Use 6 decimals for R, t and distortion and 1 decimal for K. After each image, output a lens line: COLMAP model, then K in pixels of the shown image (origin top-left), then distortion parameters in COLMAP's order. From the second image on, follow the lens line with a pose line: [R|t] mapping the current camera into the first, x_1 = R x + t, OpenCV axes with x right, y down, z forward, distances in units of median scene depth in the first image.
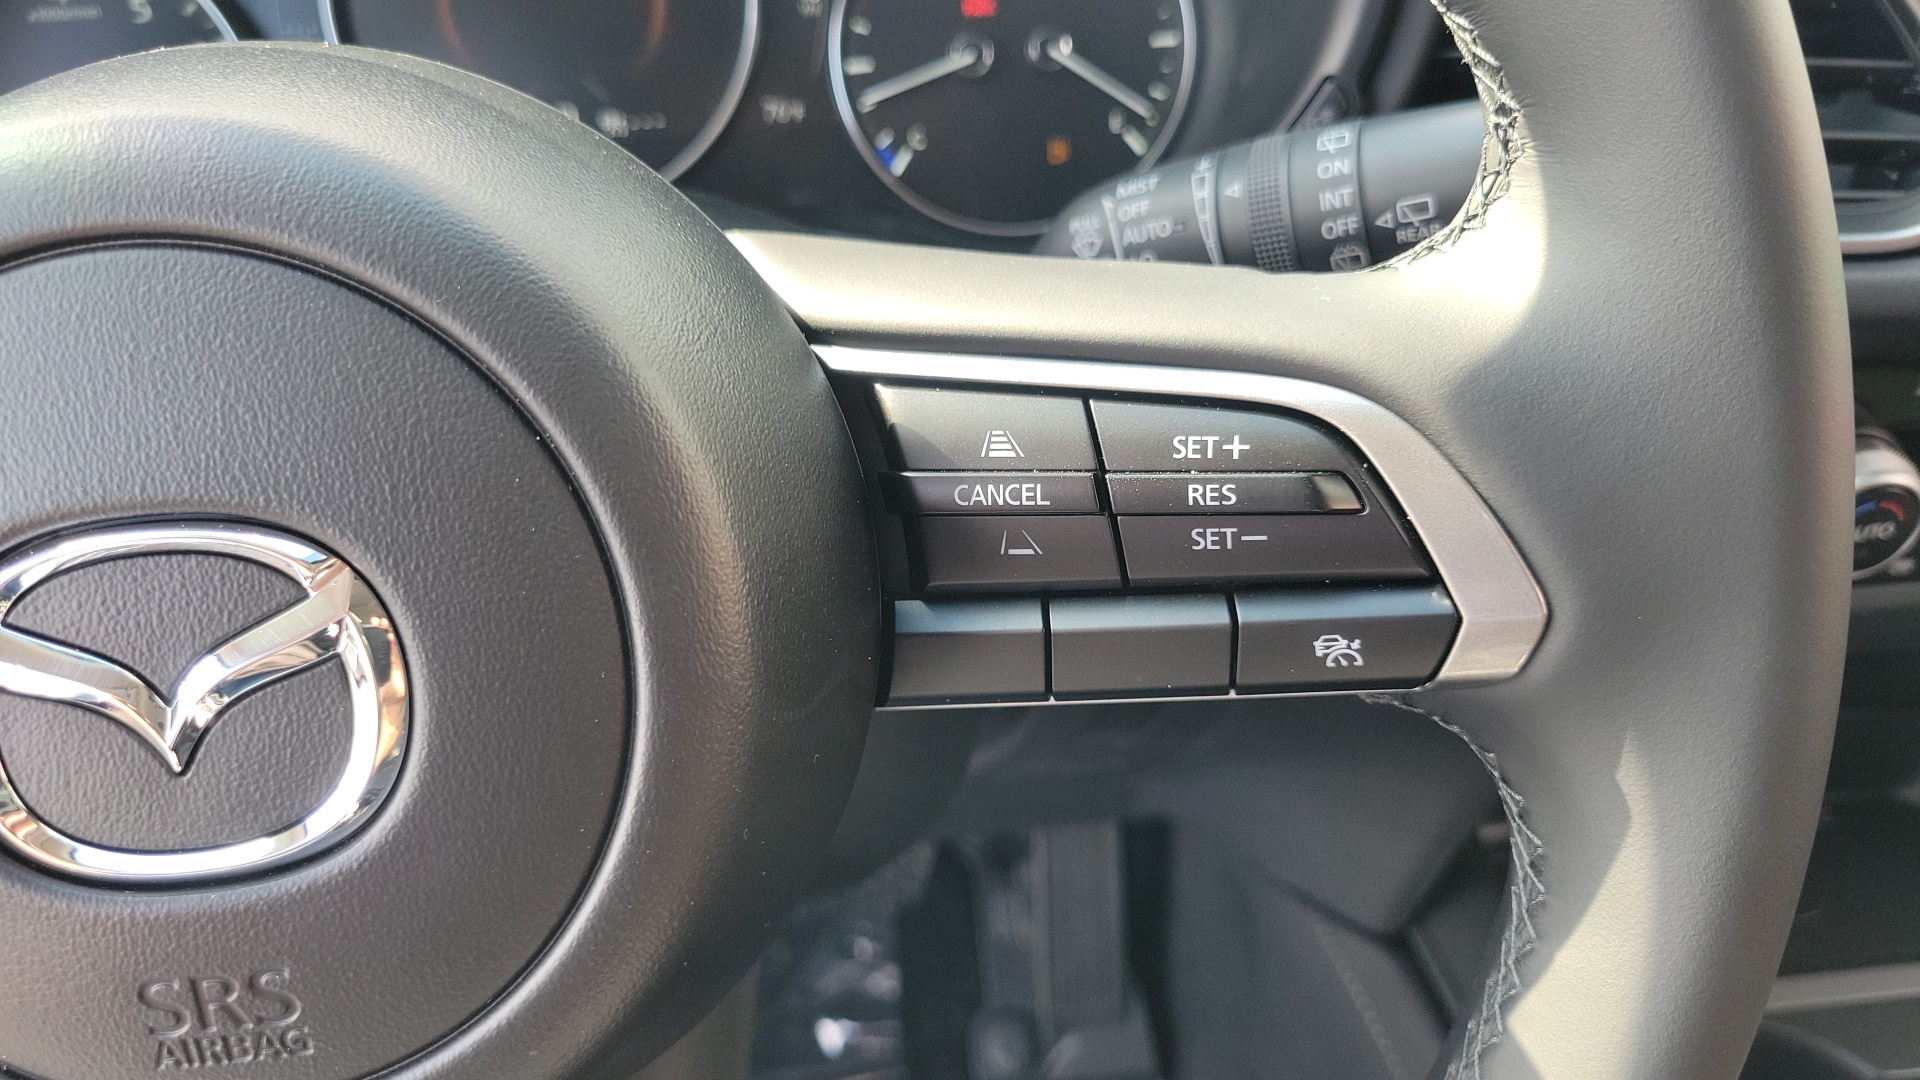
lens RADIAL K [[1504.4, 0, 987.7], [0, 1504.4, 444.7], [0, 0, 1]] dist [-0.006989, -0.004328]
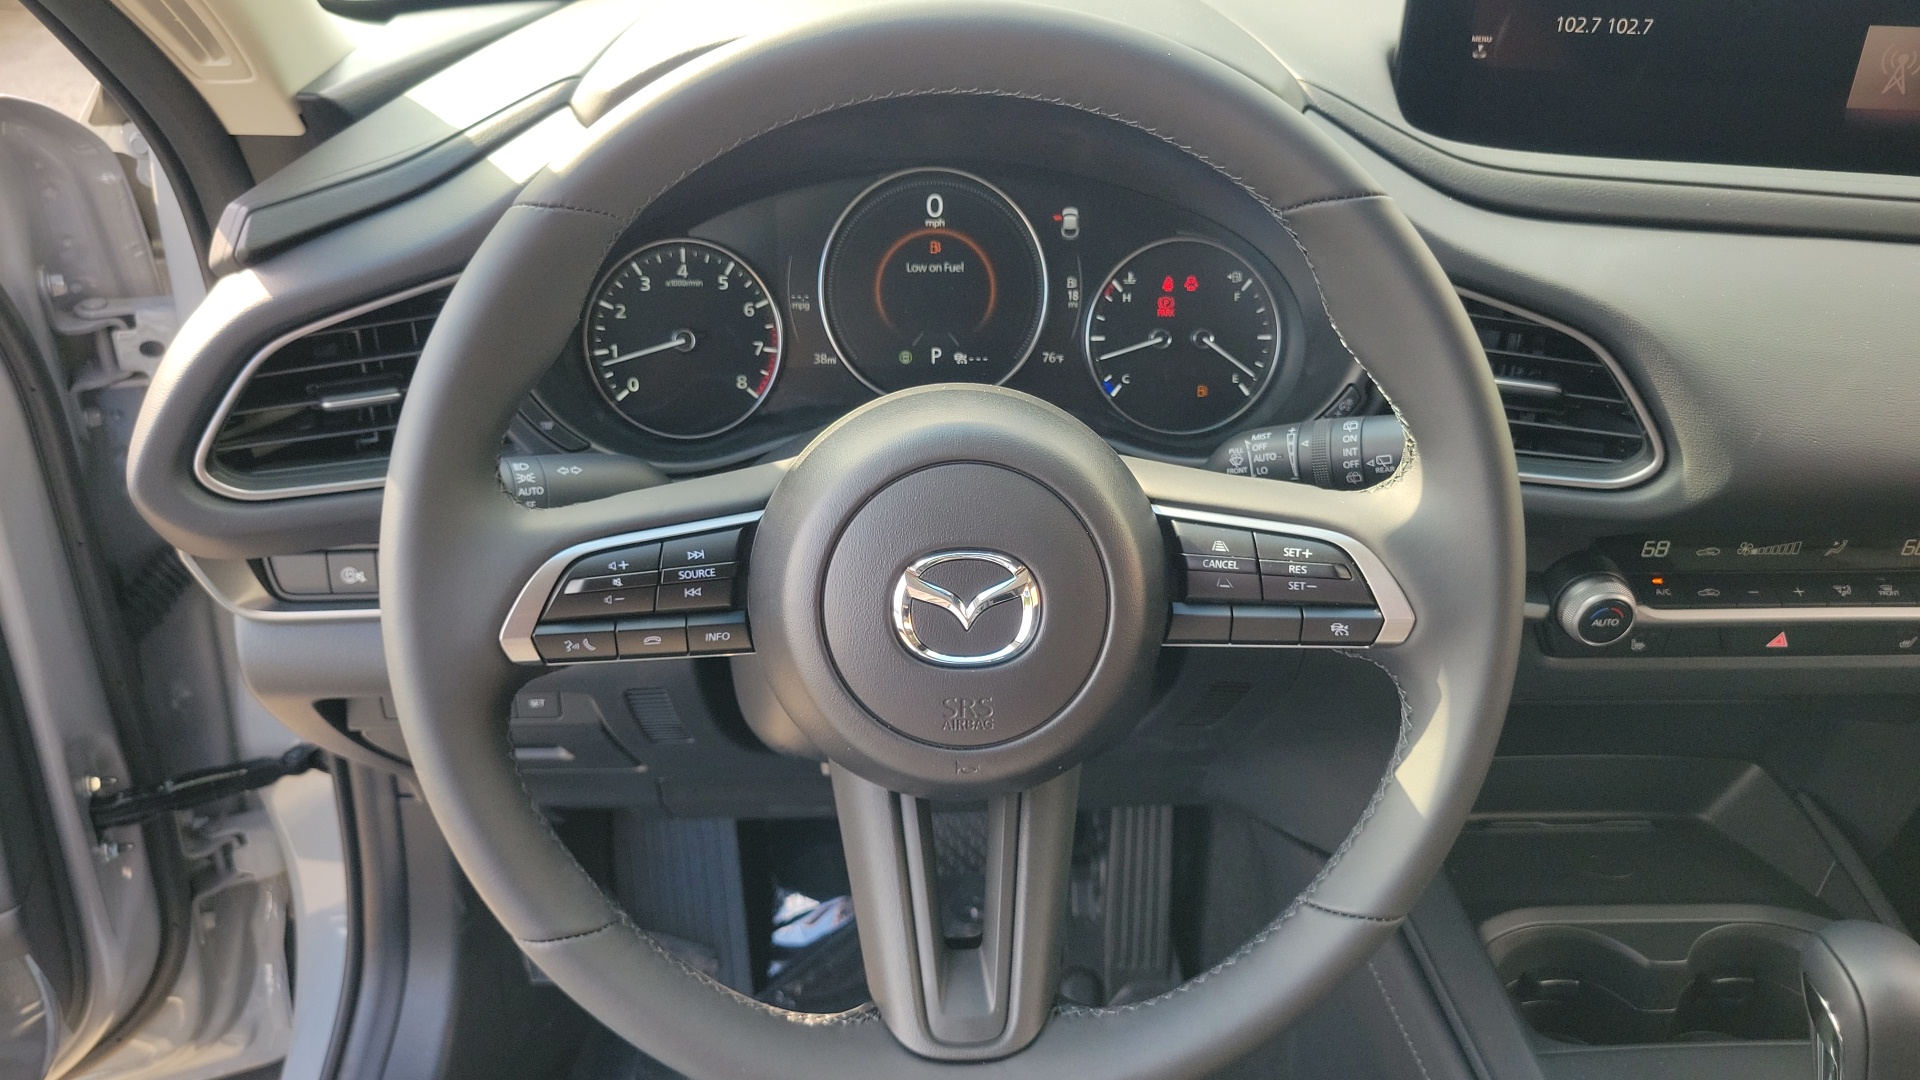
lens RADIAL K [[1449.8, 0, 957.5], [0, 1449.8, 449.7], [0, 0, 1]] dist [-0.009596, -0.002706]
pose [[0.996486, 0.072960, -0.041131, -0.348681], [-0.075630, 0.994841, -0.067608, 0.037110], [0.035986, 0.070481, 0.996864, -1.554994]]
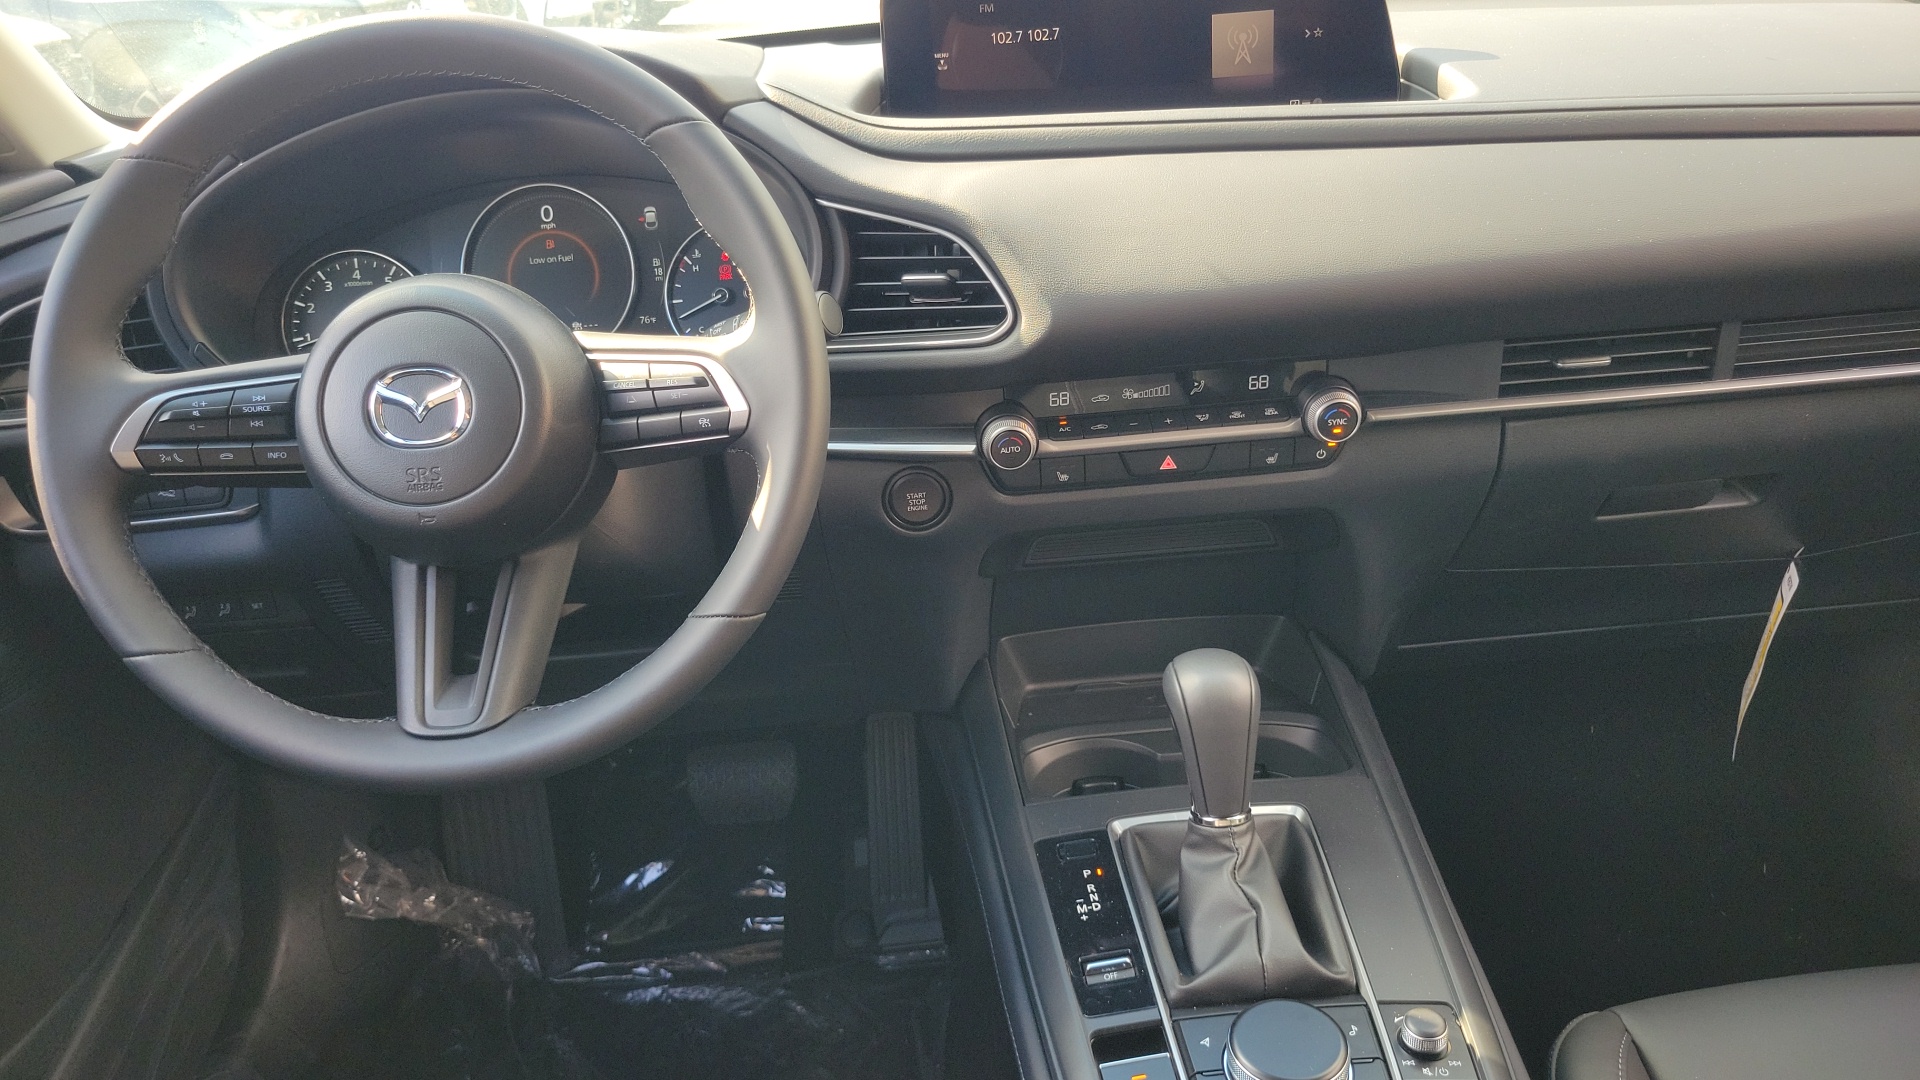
lens RADIAL K [[1504.4, 0, 987.7], [0, 1504.4, 444.7], [0, 0, 1]] dist [-0.006989, -0.004328]
pose [[0.997314, -0.018915, -0.070754, 1.177721], [0.004278, 0.979470, -0.201545, 0.943901], [0.073114, 0.200701, 0.976920, -2.601025]]
